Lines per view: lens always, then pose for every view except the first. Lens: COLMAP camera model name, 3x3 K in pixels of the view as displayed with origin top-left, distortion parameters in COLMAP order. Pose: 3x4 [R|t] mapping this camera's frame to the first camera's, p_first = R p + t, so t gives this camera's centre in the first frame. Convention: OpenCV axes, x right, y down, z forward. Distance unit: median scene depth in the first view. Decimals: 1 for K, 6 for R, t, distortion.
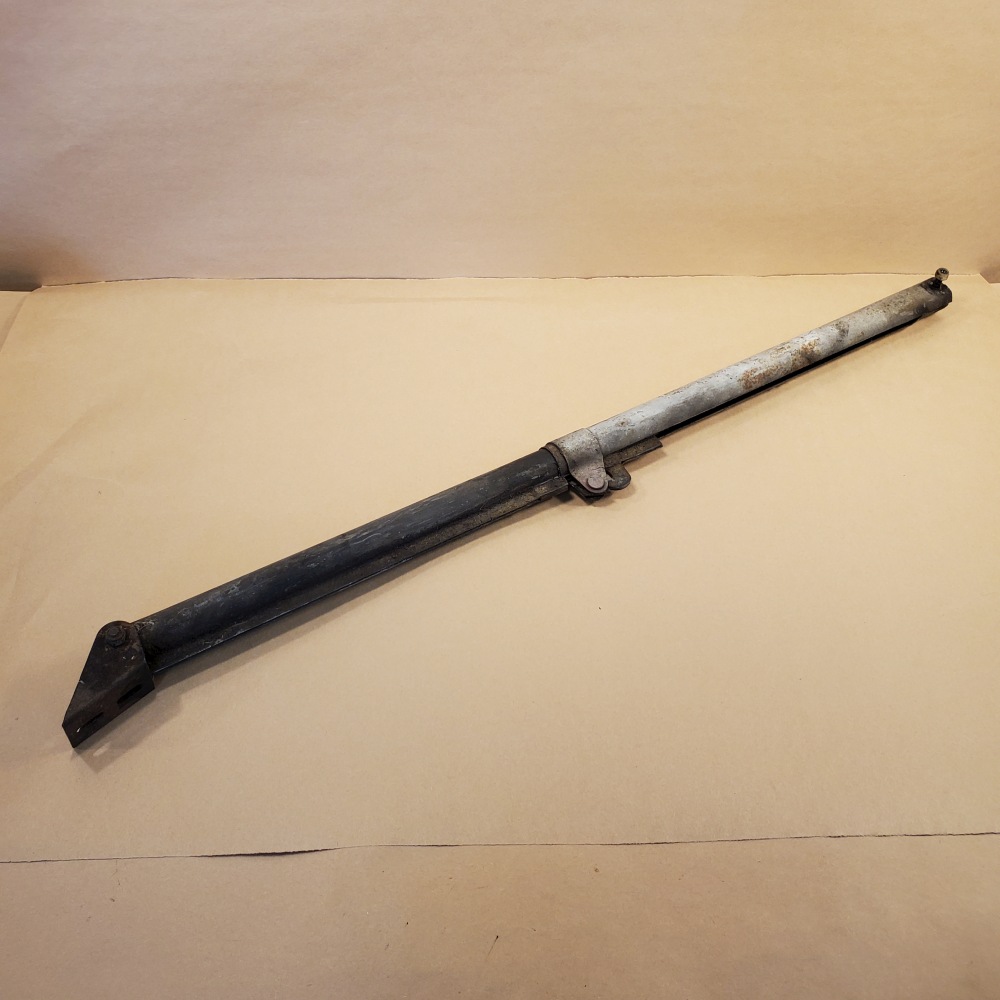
lens RADIAL K [[1043.3, 0, 500.0], [0, 1043.3, 500.0], [0, 0, 1]] dist [0.005397, 0.001985]
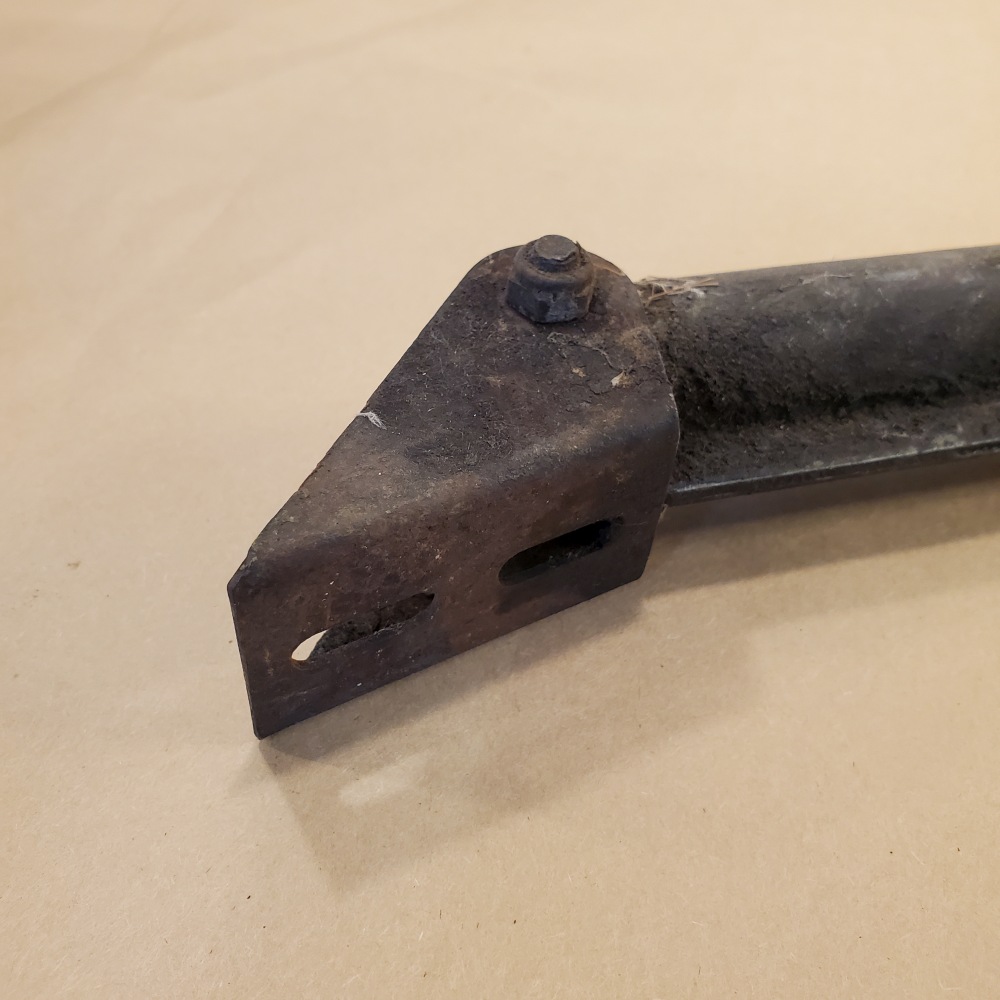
lens RADIAL K [[1043.3, 0, 500.0], [0, 1043.3, 500.0], [0, 0, 1]] dist [0.005397, 0.001985]
pose [[0.954593, 0.188468, -0.230722, -0.322871], [-0.217149, 0.970392, -0.105759, 0.202575], [0.203958, 0.151058, 0.967255, 0.800572]]
